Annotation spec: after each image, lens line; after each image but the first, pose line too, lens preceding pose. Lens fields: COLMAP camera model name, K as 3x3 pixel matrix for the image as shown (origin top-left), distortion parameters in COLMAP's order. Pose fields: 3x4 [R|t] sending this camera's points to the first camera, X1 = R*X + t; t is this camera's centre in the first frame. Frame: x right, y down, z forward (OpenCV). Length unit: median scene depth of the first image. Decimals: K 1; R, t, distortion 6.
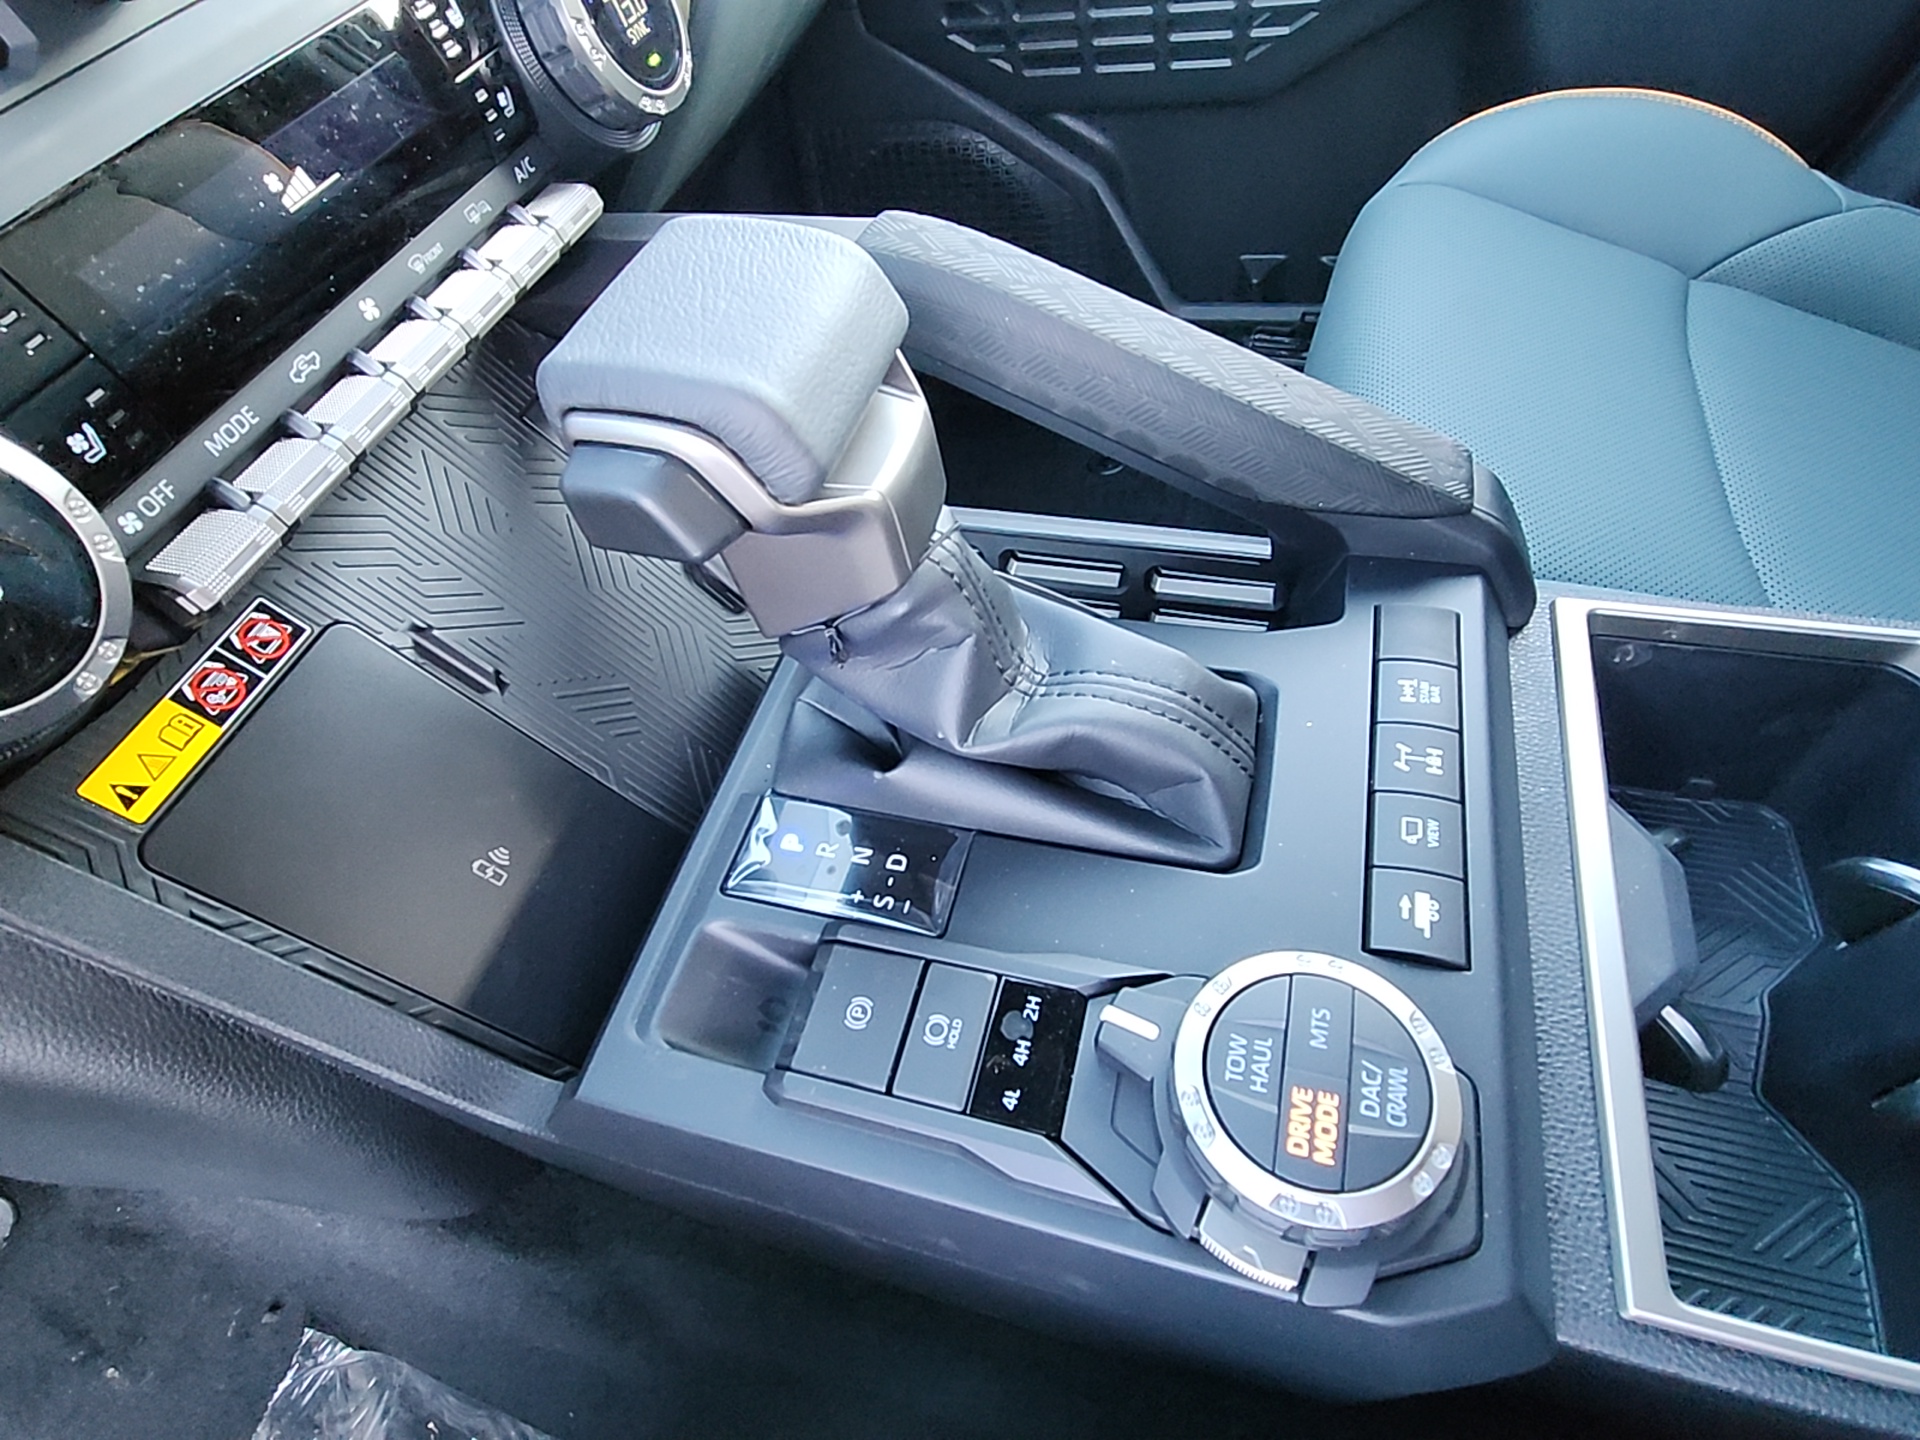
lens RADIAL K [[950.0, 0, 960.0], [0, 950.0, 720.0], [0, 0, 1]] dist [0.001679, -0.001585]
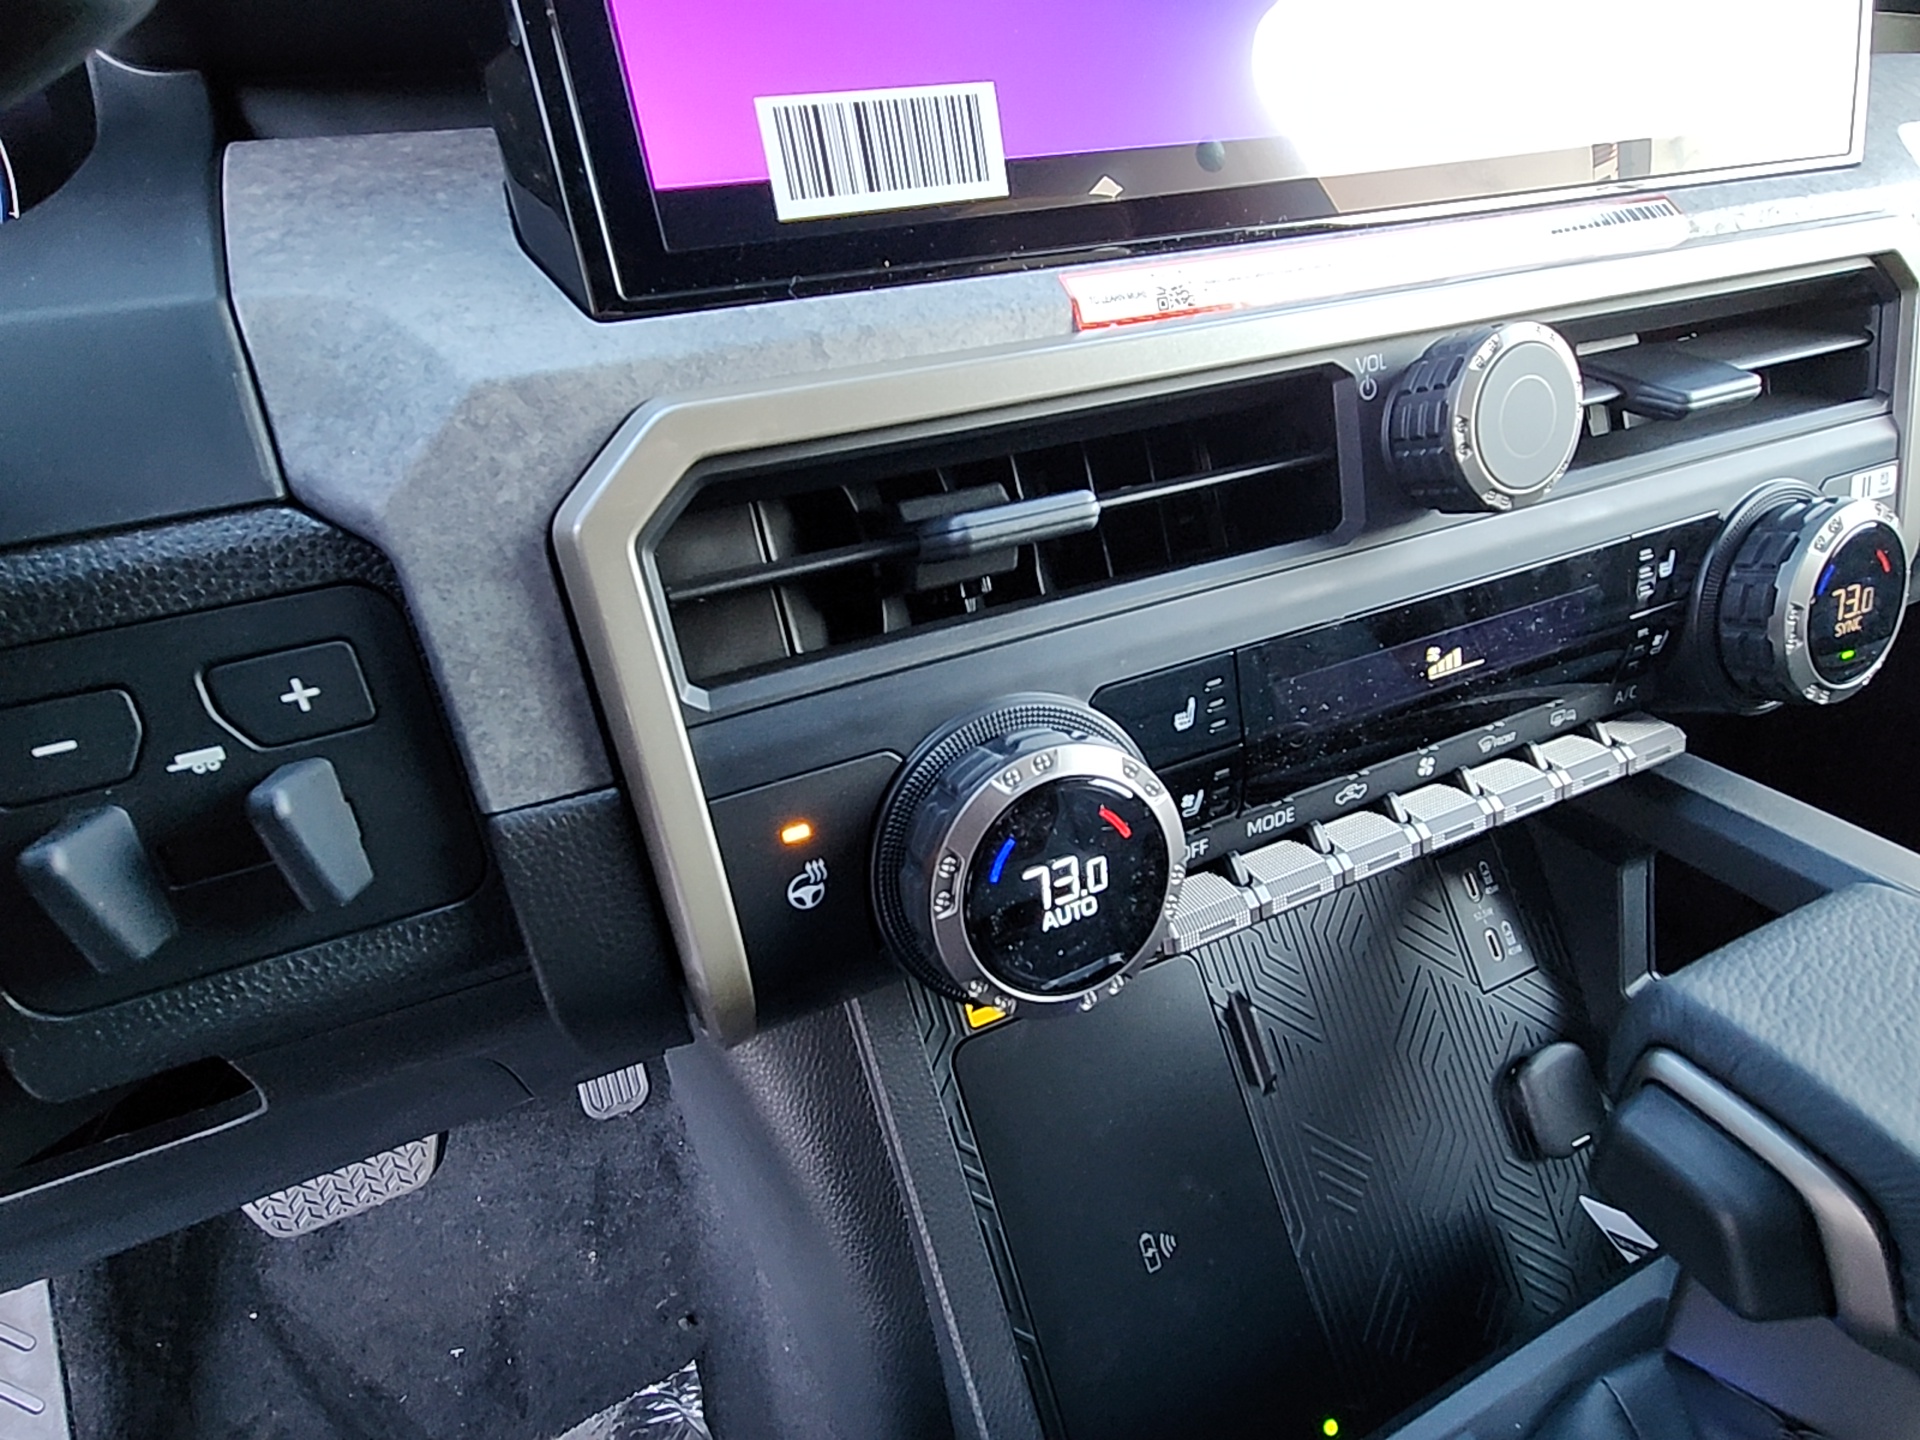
lens RADIAL K [[948.5, 0, 960.0], [0, 948.5, 720.0], [0, 0, 1]] dist [0.004454, 0.000198]
pose [[0.651060, 0.438962, -0.619219, -0.269370], [-0.608750, 0.789263, -0.080548, -0.065519], [0.453369, 0.429391, 0.781076, -0.044014]]
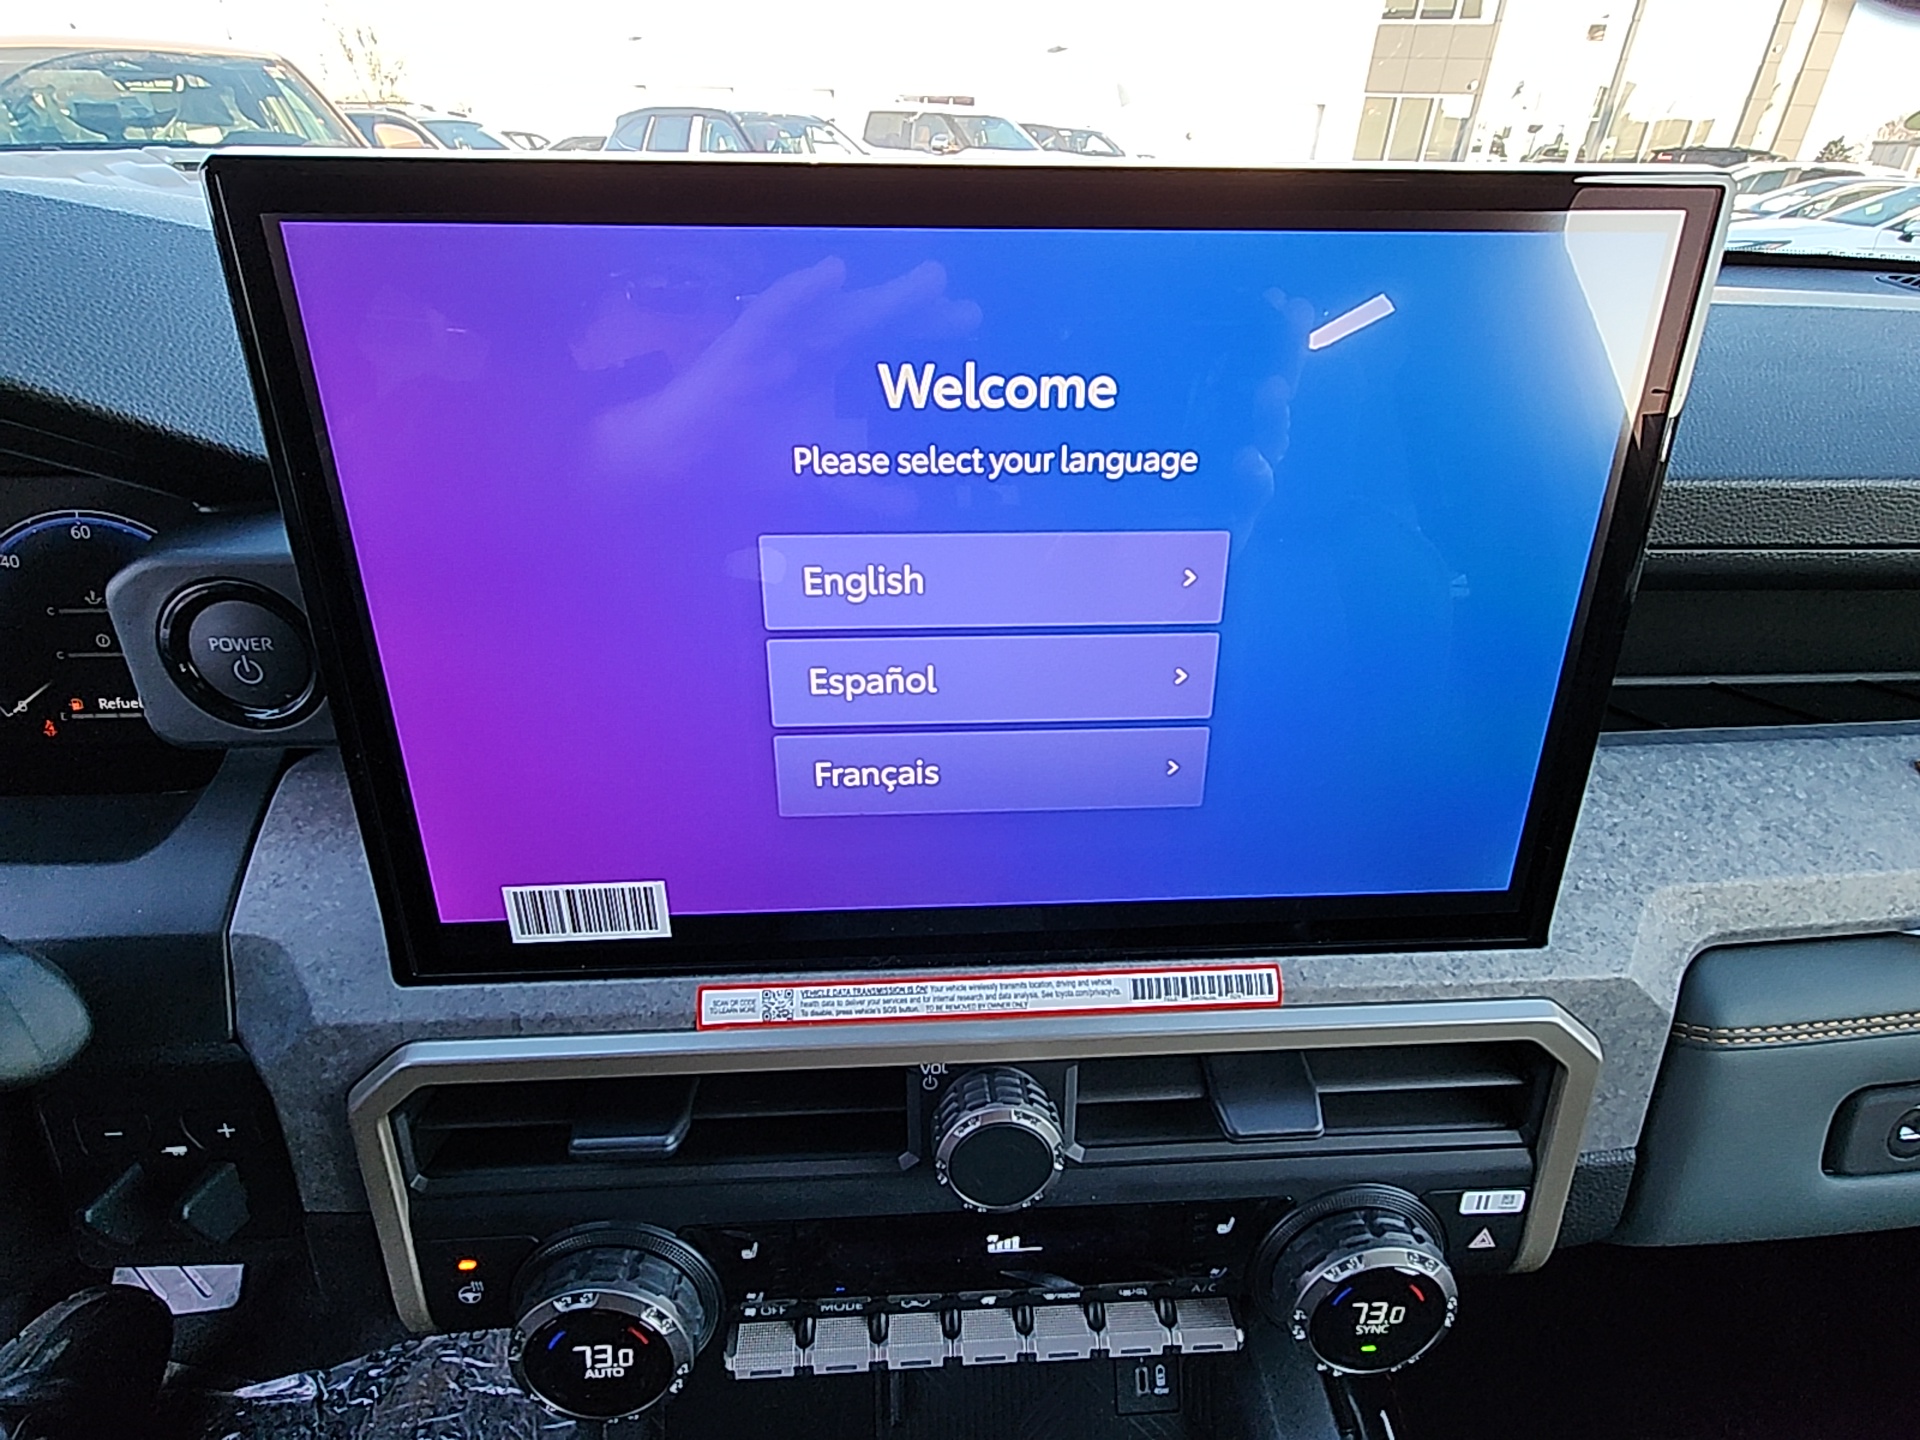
lens RADIAL K [[950.0, 0, 960.0], [0, 950.0, 720.0], [0, 0, 1]] dist [0.001679, -0.001585]
pose [[0.337866, 0.621296, -0.706992, -0.149490], [-0.786978, 0.598503, 0.149867, -0.897593], [0.516249, 0.505752, 0.691160, -0.307817]]
